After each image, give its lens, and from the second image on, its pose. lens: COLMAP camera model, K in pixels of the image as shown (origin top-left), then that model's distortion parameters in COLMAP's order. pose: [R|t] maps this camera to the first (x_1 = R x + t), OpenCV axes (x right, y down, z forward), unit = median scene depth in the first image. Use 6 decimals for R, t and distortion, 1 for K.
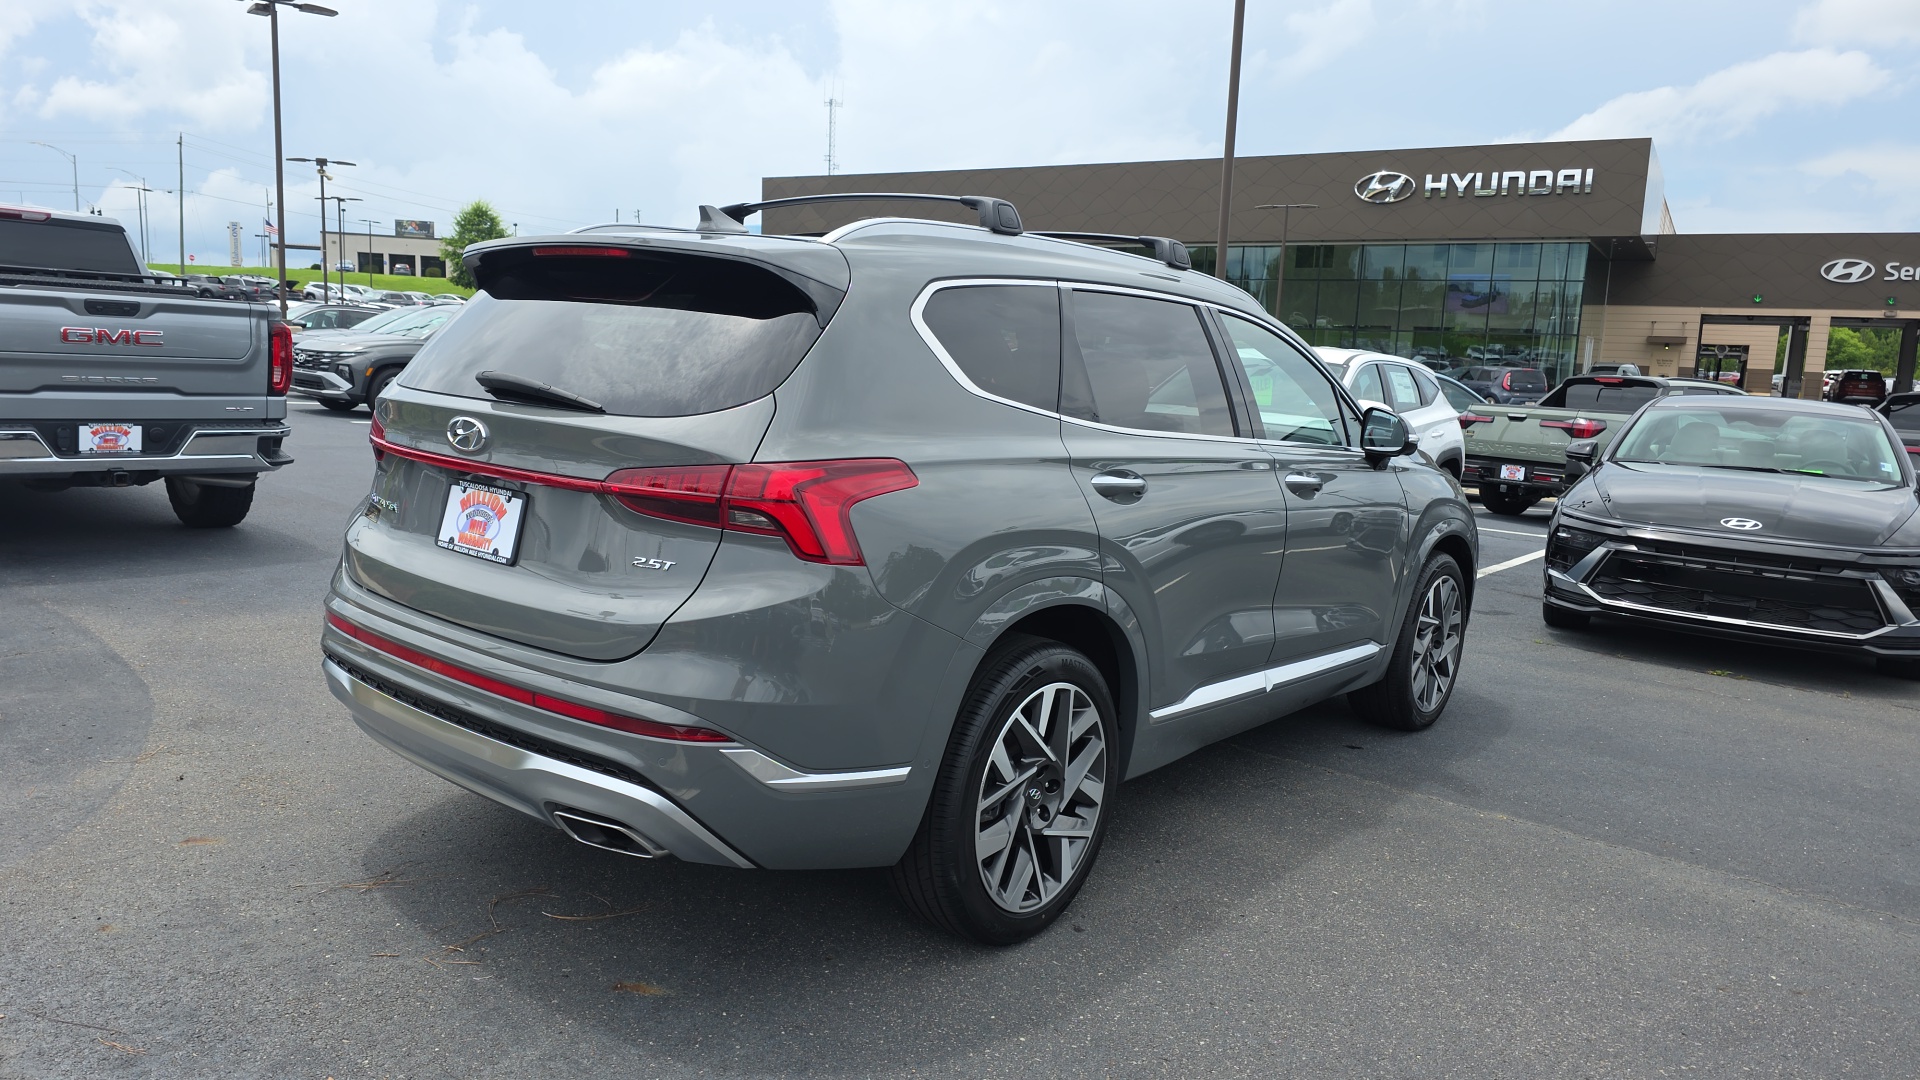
lens RADIAL K [[1304.7, 0, 957.8], [0, 1304.7, 527.7], [0, 0, 1]] dist [0.072849, -0.076946]
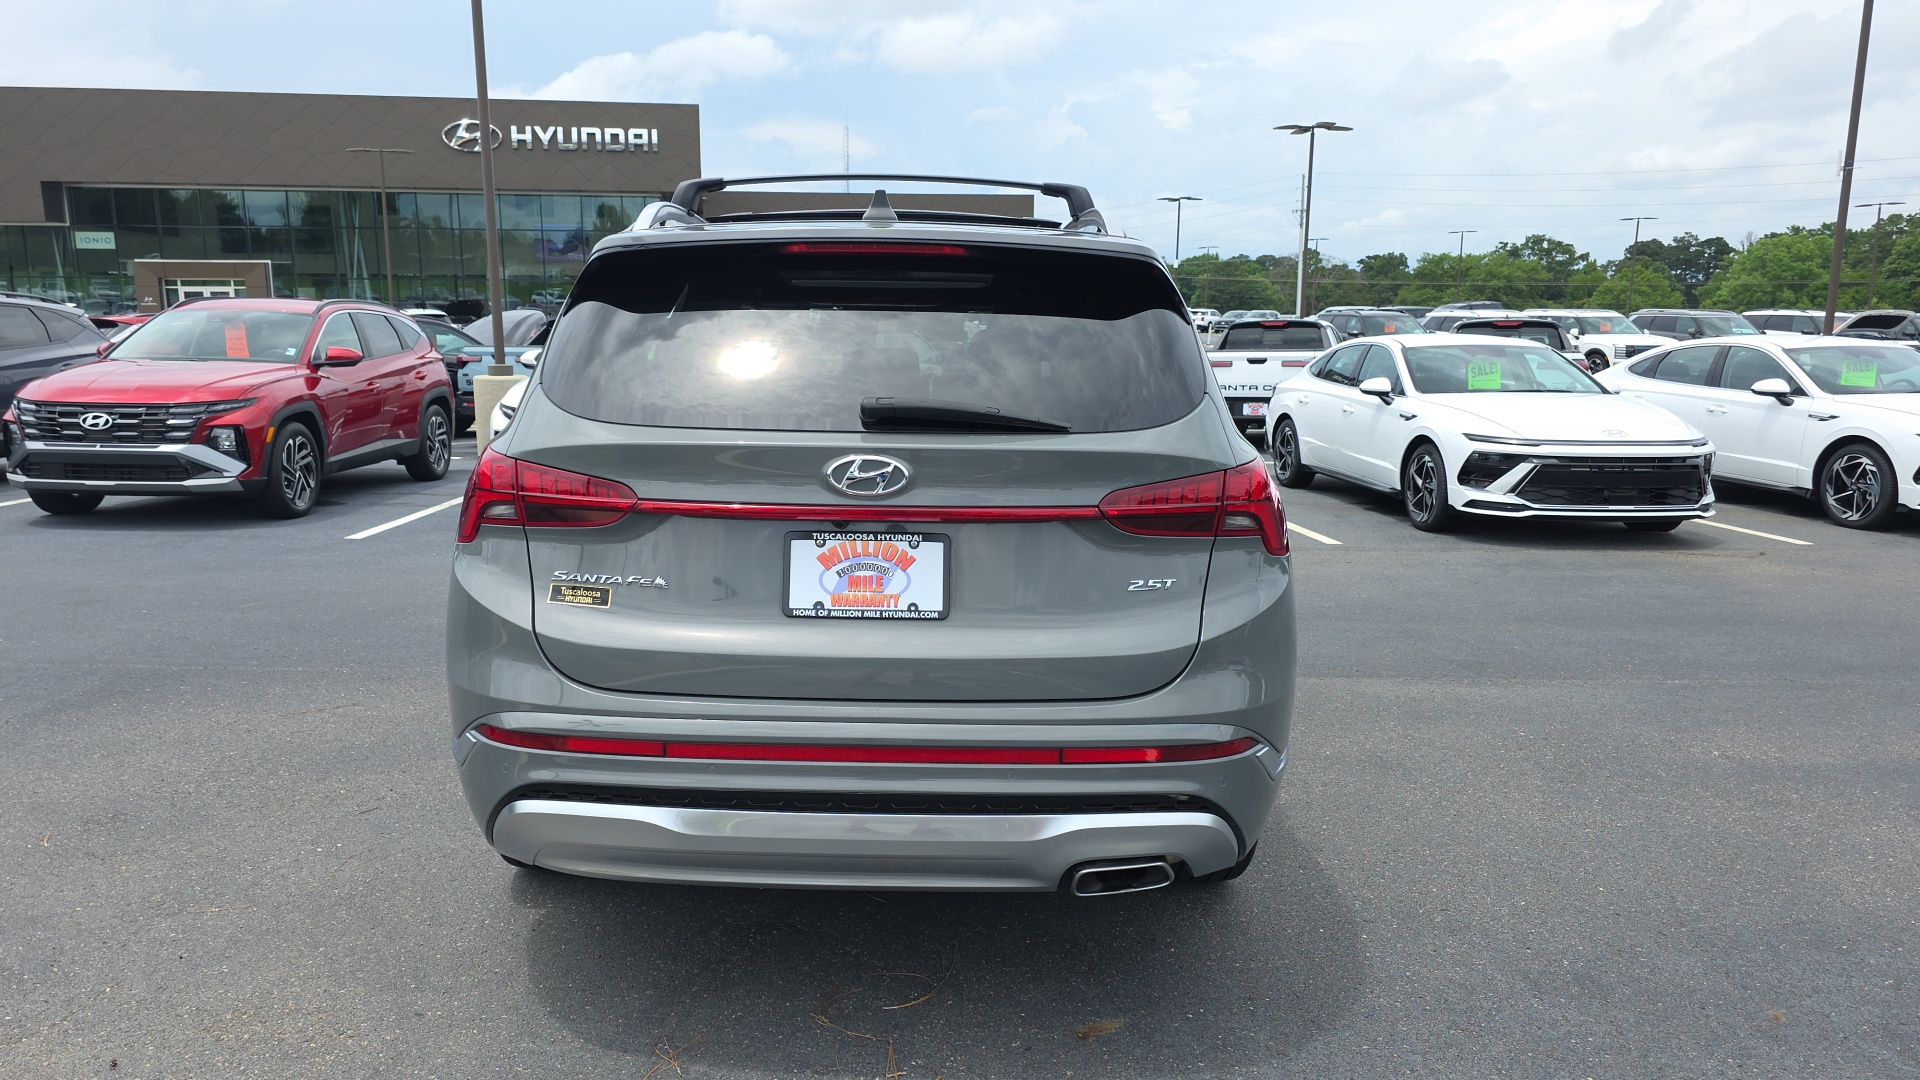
lens RADIAL K [[1282.2, 0, 870.2], [0, 1282.2, 540.0], [0, 0, 1]] dist [0.063887, -0.070434]
pose [[0.769761, -0.154125, 0.619446, -0.105822], [0.120614, 0.988051, 0.095955, -0.013007], [-0.626833, 0.000851, 0.779153, 0.044188]]
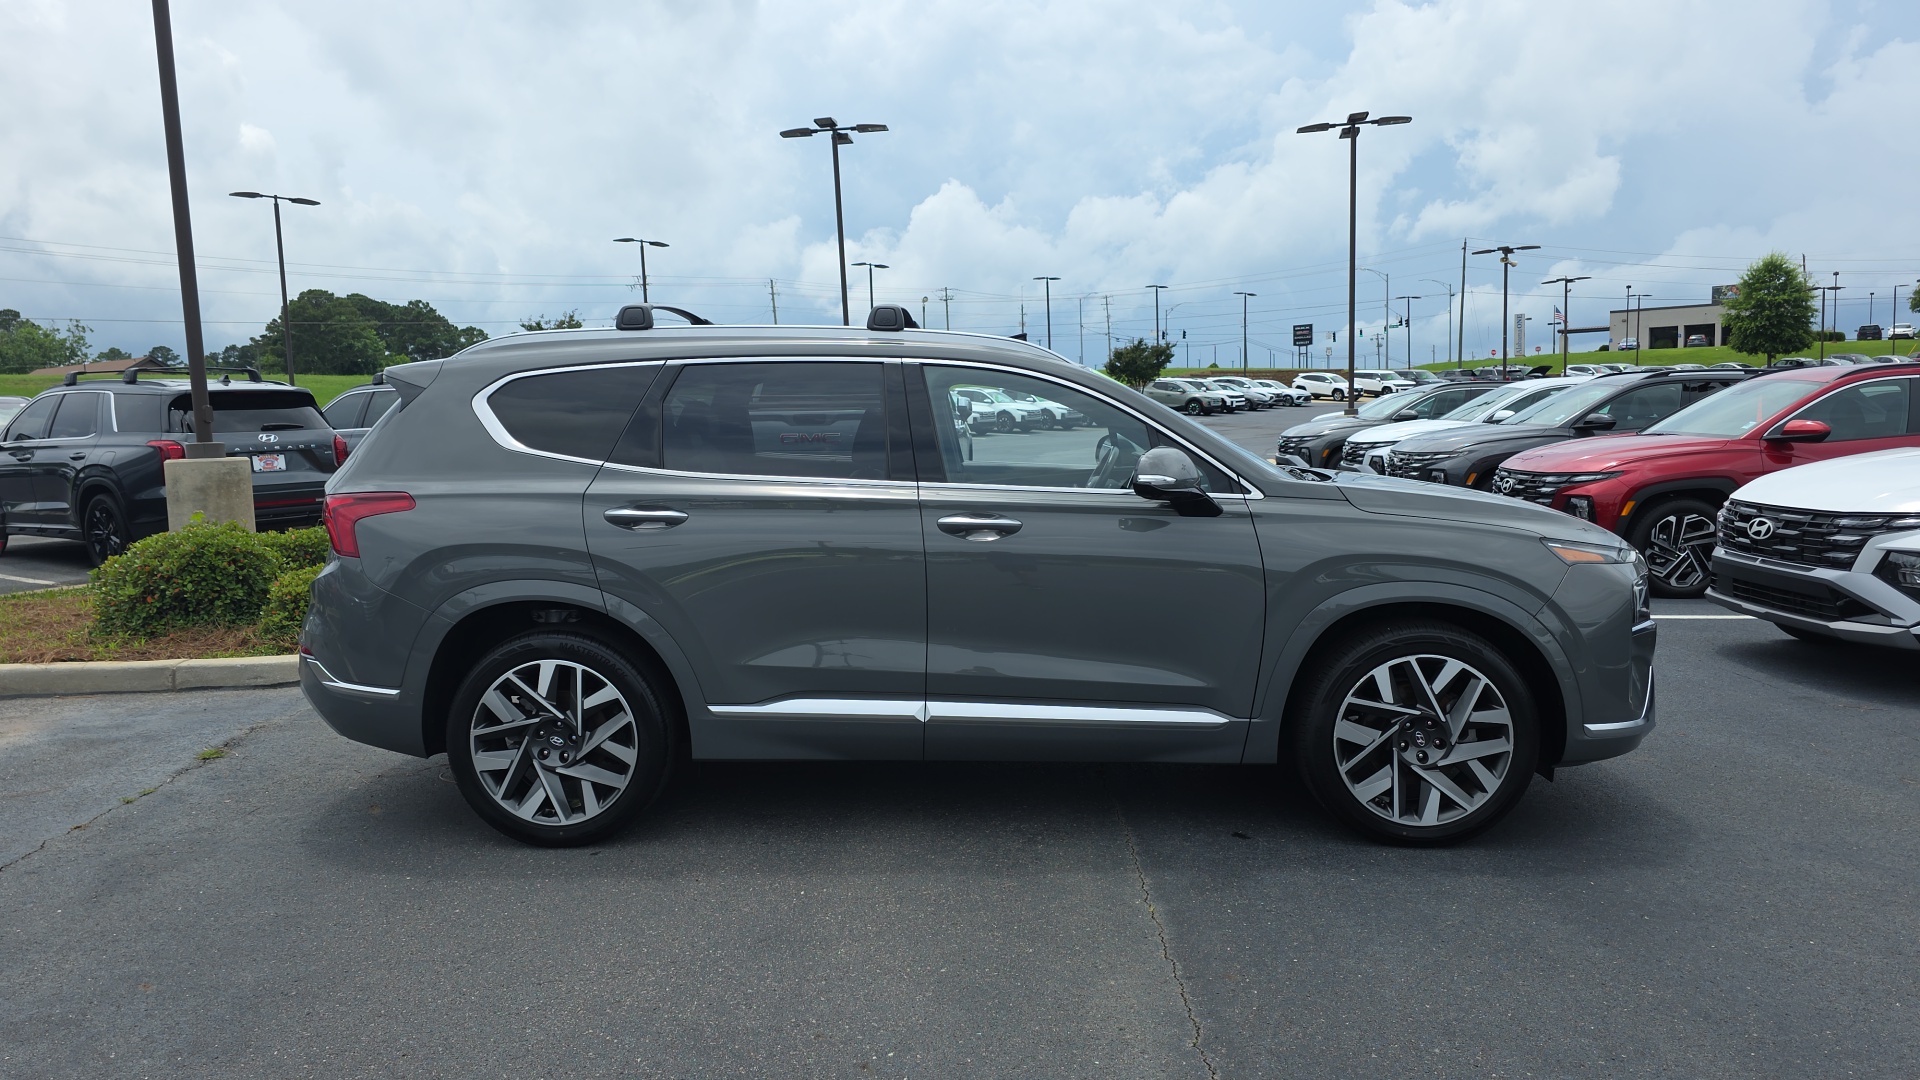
lens RADIAL K [[1374.2, 0, 992.4], [0, 1374.2, 580.6], [0, 0, 1]] dist [0.068994, -0.075348]
pose [[0.591064, 0.031873, -0.805995, 0.193826], [-0.054439, 0.998517, -0.000435, 0.001599], [0.804786, 0.044135, 0.591922, 0.065946]]
